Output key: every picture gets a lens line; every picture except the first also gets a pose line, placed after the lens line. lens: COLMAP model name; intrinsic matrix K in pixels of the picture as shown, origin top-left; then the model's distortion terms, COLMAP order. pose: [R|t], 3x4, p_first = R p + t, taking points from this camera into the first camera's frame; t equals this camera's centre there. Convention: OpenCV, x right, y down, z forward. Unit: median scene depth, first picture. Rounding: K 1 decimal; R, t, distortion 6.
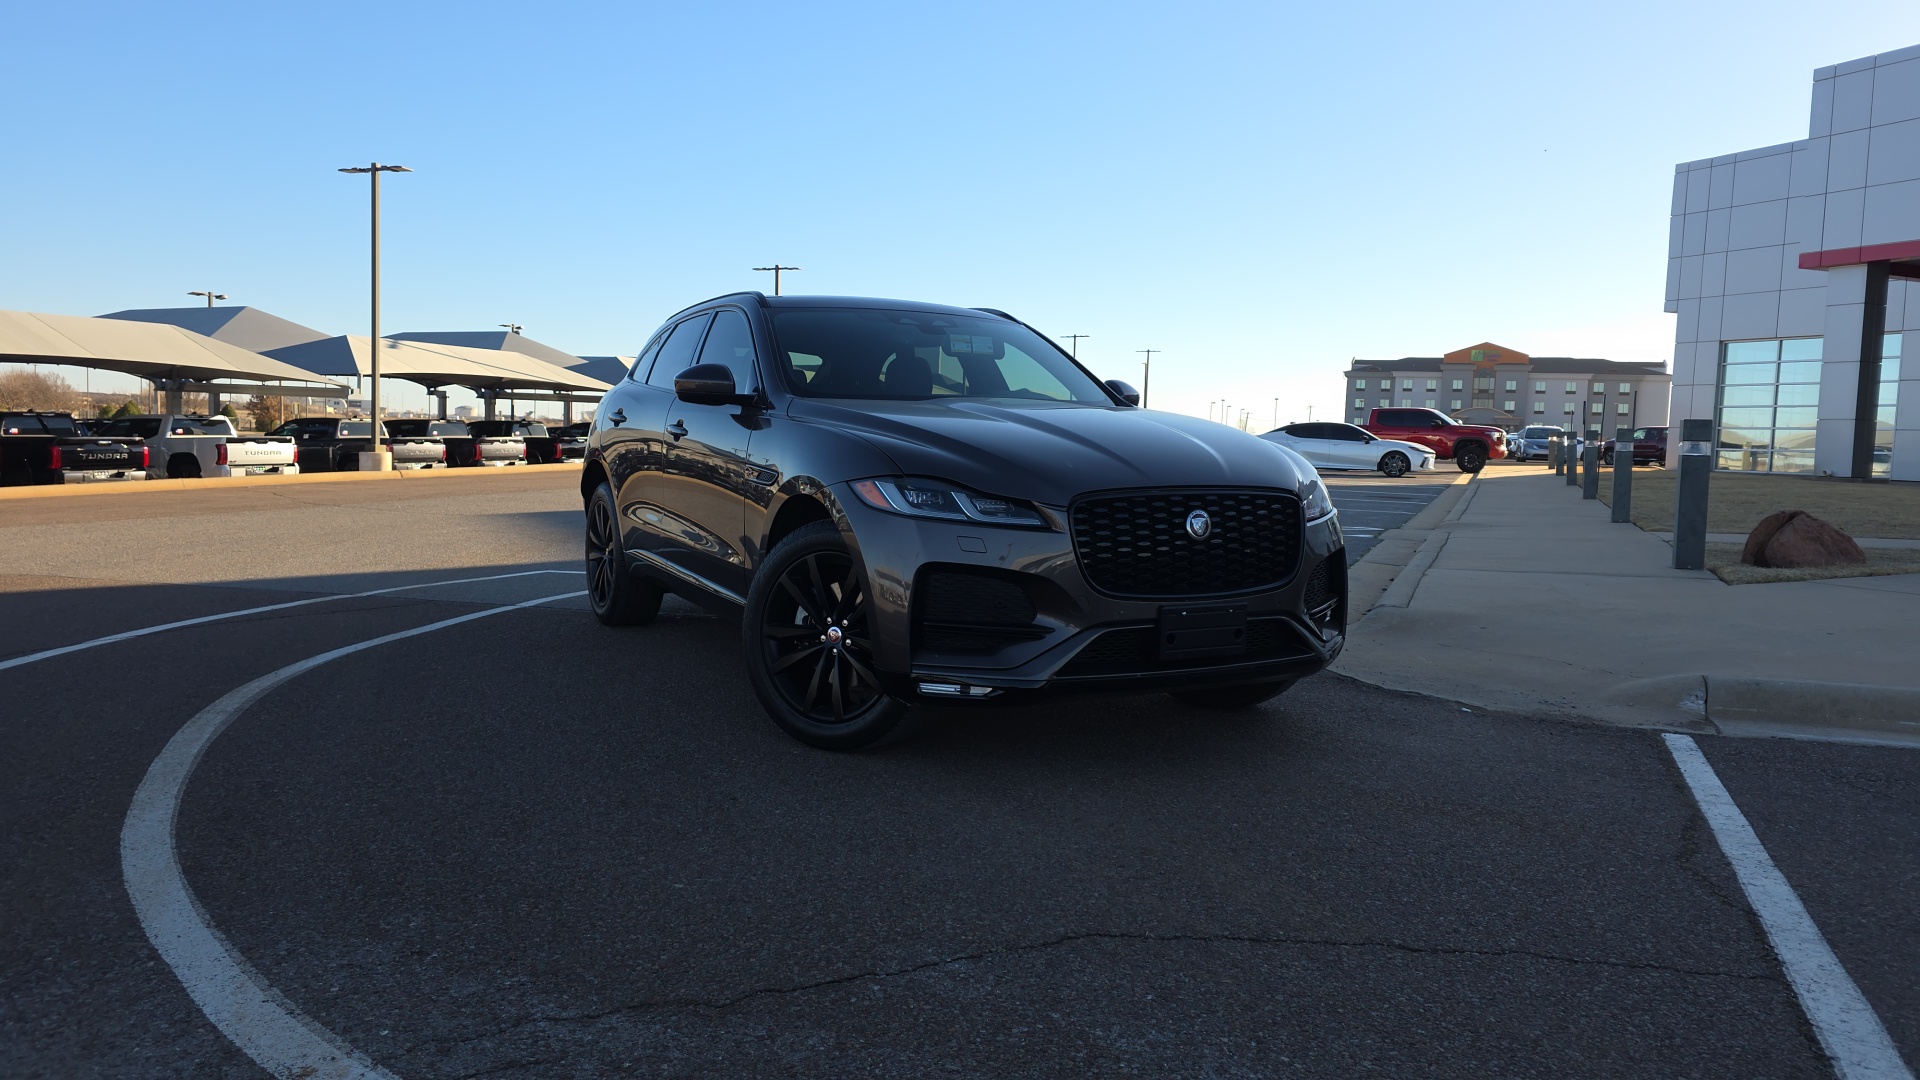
lens RADIAL K [[1365.4, 0, 983.2], [0, 1365.4, 514.0], [0, 0, 1]] dist [-0.007056, -0.023164]
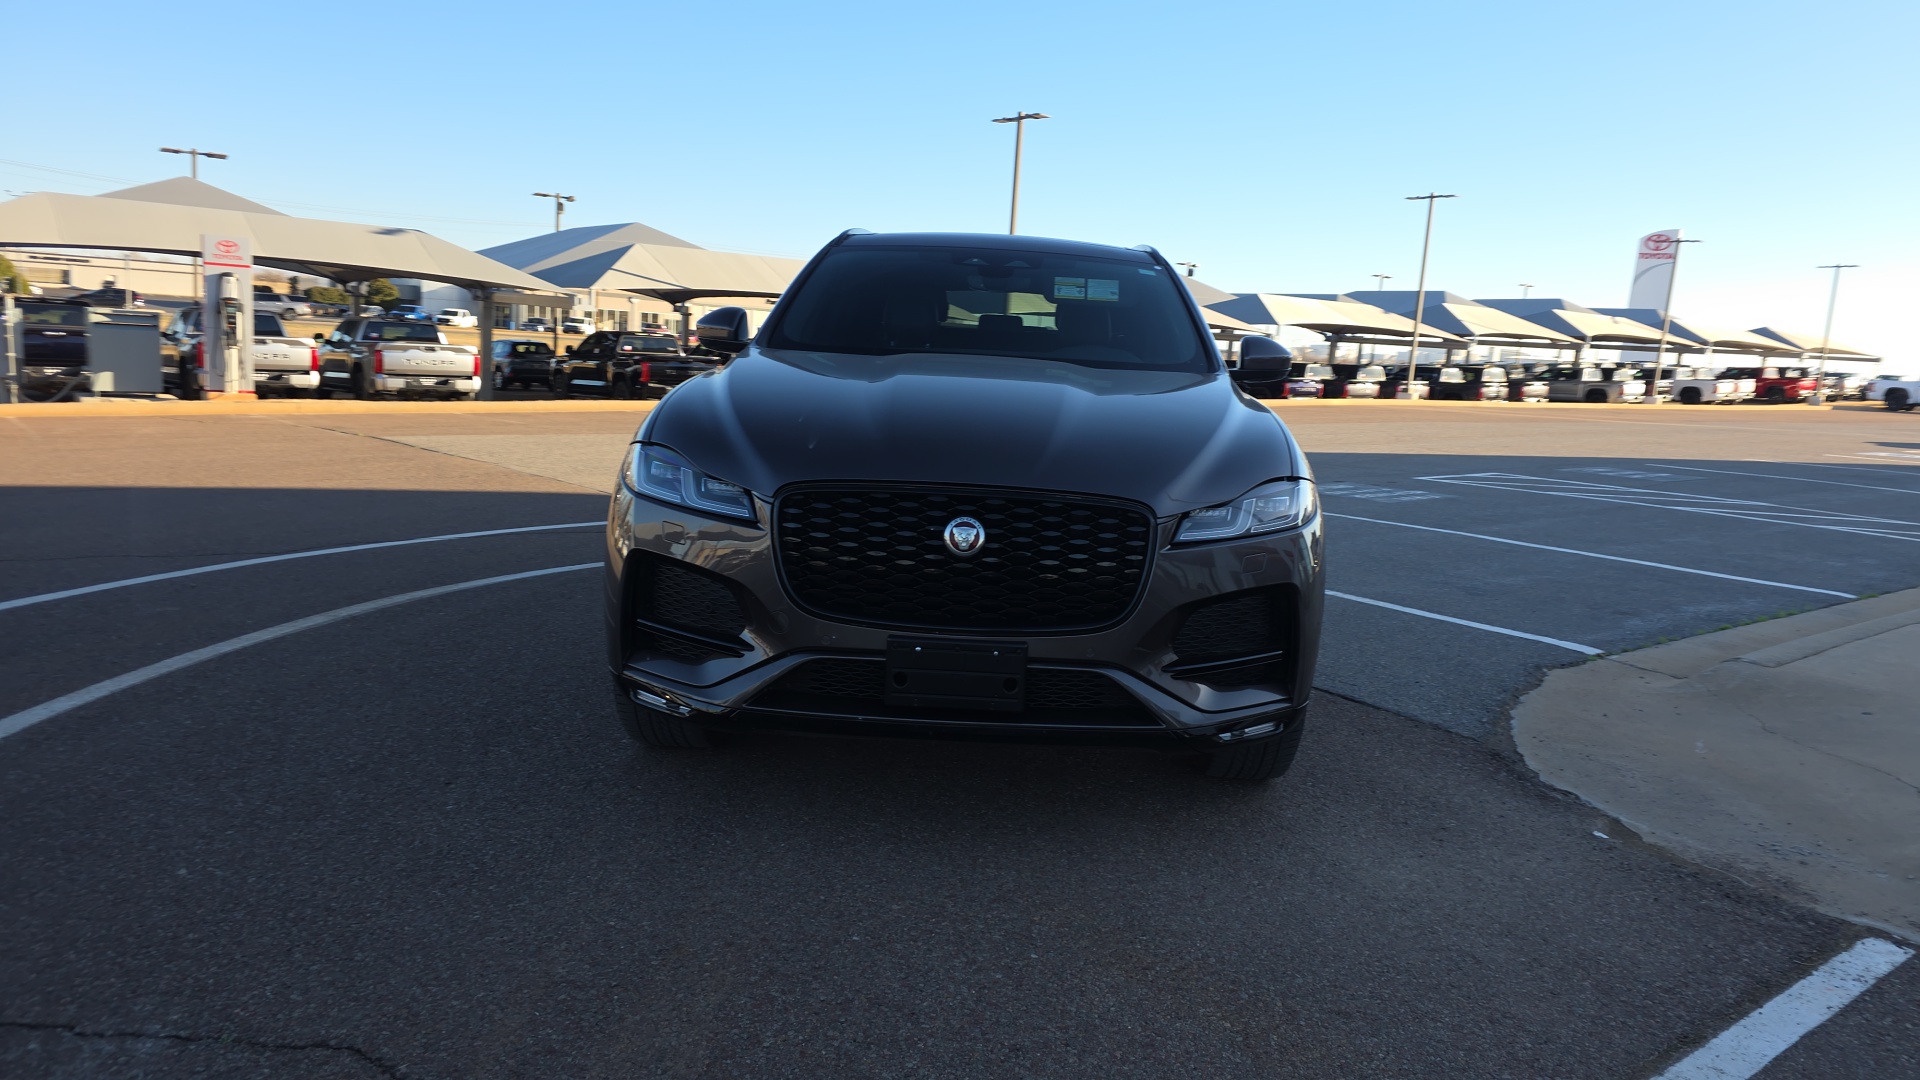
lens RADIAL K [[1359.5, 0, 965.3], [0, 1359.5, 556.3], [0, 0, 1]] dist [-0.004776, -0.023751]
pose [[0.900607, 0.105234, -0.421702, 0.490331], [-0.075281, 0.993350, 0.087114, -0.047979], [0.428066, -0.046710, 0.902540, 0.322546]]
